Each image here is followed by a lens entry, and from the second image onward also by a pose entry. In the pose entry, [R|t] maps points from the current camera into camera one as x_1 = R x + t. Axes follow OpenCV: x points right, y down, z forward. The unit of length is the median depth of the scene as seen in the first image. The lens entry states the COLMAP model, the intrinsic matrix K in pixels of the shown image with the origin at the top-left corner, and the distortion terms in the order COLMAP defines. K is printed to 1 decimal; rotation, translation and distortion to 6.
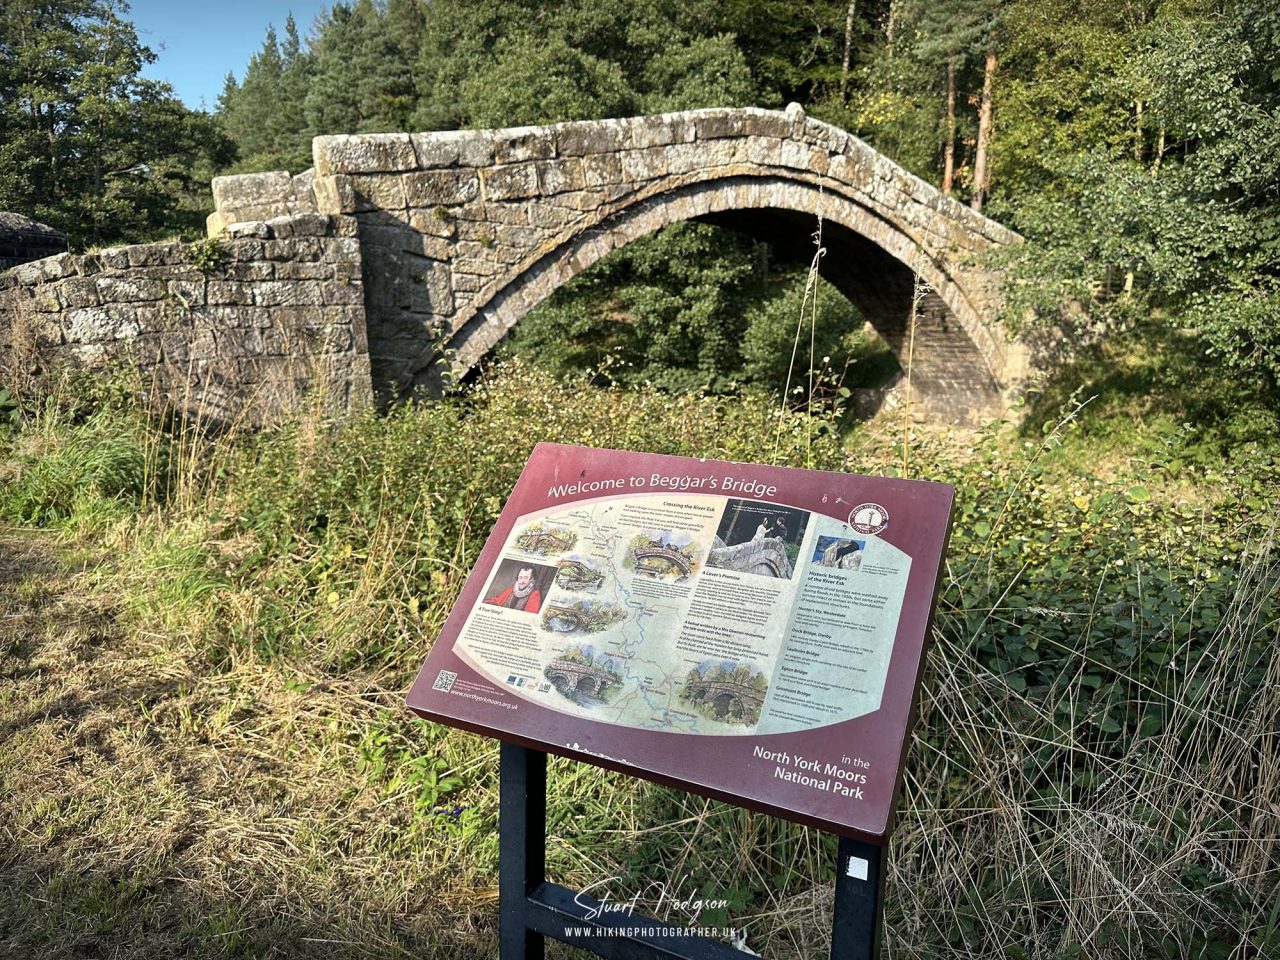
lens RADIAL K [[877.1, 0, 640.0], [0, 877.1, 480.0], [0, 0, 1]] dist [0.113514, -0.177159]
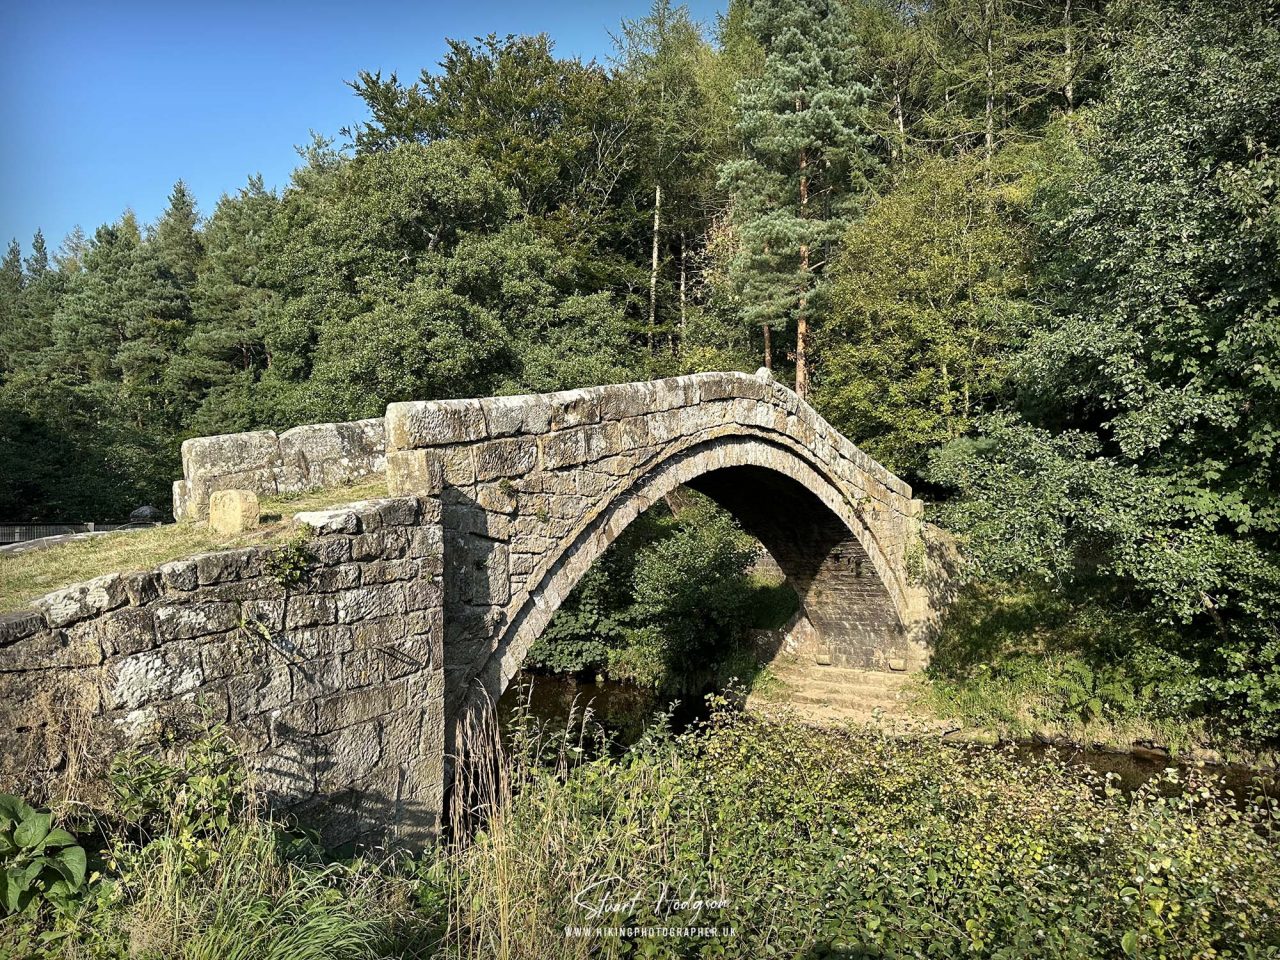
lens RADIAL K [[877.1, 0, 640.0], [0, 877.1, 480.0], [0, 0, 1]] dist [0.113514, -0.177159]
pose [[0.963565, 0.005268, 0.267421, -0.313430], [0.059300, 0.970717, -0.232793, -0.100997], [-0.260816, 0.240169, 0.935037, 0.177833]]
